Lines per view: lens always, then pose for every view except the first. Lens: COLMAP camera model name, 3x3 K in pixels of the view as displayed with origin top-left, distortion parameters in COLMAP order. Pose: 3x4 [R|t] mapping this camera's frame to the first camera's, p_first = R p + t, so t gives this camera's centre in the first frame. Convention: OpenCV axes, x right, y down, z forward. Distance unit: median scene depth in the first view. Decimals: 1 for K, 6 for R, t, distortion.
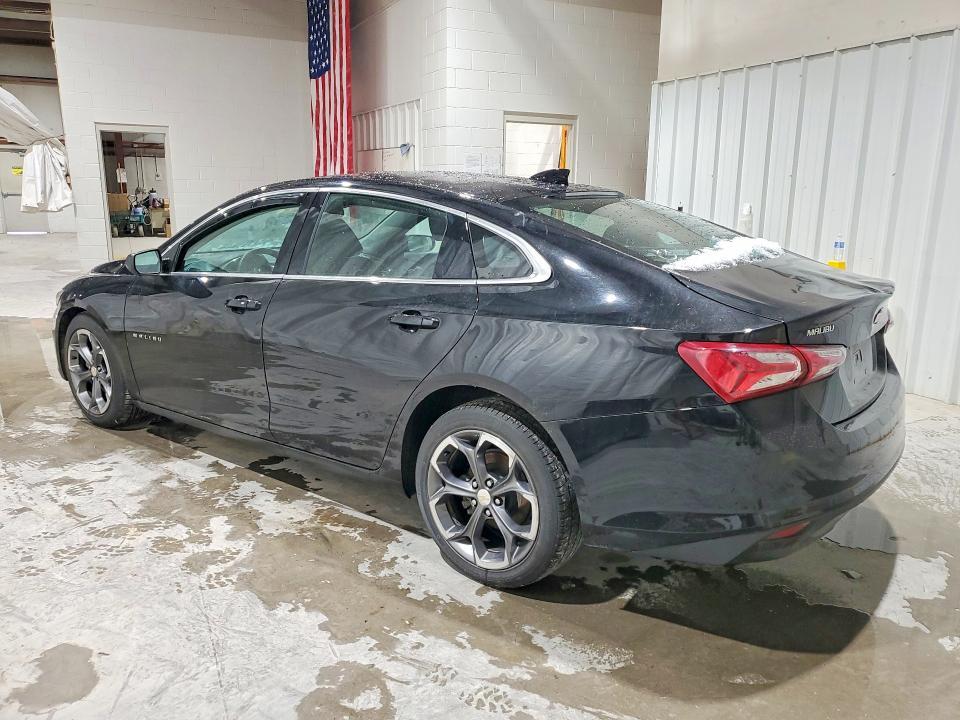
lens RADIAL K [[782.0, 0, 480.0], [0, 782.0, 360.0], [0, 0, 1]] dist [0.028039, -0.013447]
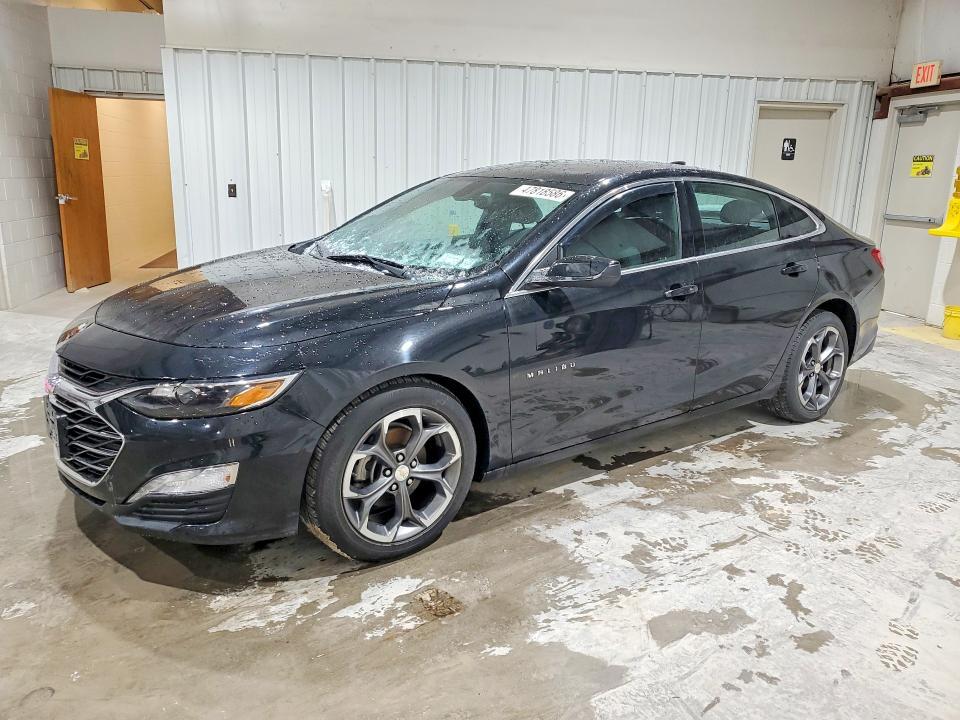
lens RADIAL K [[782.0, 0, 480.0], [0, 782.0, 360.0], [0, 0, 1]] dist [0.028039, -0.013447]
pose [[0.208904, -0.232899, 0.949799, -1.293347], [0.184046, 0.963236, 0.195714, -0.226136], [-0.960462, 0.133921, 0.244088, 0.954655]]
